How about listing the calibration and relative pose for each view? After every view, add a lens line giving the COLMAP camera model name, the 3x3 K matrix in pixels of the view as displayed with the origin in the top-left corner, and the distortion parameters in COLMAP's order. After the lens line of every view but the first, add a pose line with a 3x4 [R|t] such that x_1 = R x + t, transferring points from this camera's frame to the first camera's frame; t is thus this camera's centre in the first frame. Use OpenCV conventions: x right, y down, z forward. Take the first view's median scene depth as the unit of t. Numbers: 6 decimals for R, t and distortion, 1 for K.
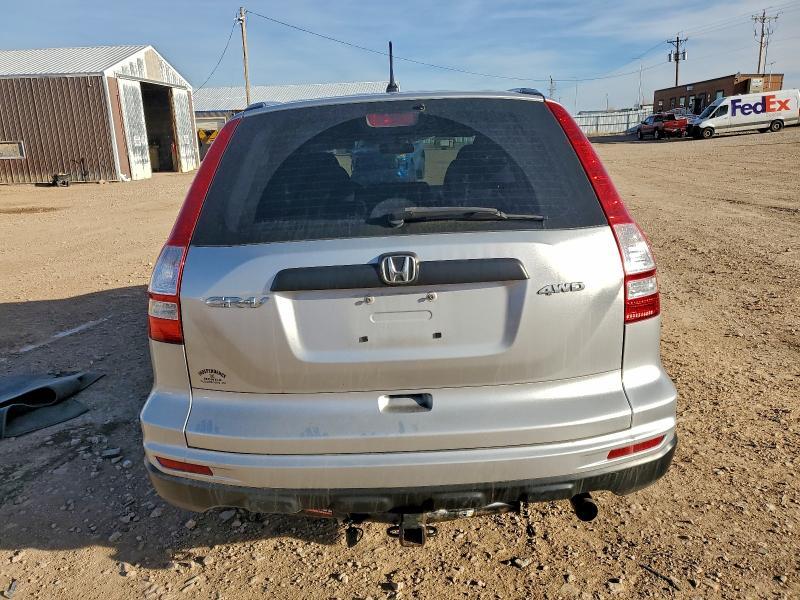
lens RADIAL K [[627.8, 0, 400.0], [0, 627.8, 300.0], [0, 0, 1]] dist [-0.008248, 0.051383]
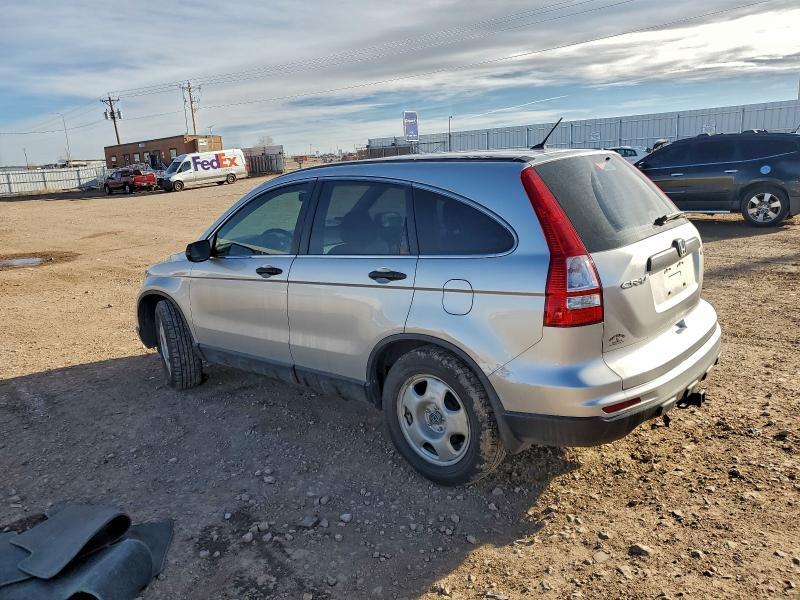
lens RADIAL K [[627.8, 0, 400.0], [0, 627.8, 300.0], [0, 0, 1]] dist [-0.008248, 0.051383]
pose [[0.652413, -0.164286, 0.739843, -0.097546], [0.225325, 0.974124, 0.017612, -0.006040], [-0.723592, 0.155215, 0.672549, 0.022028]]
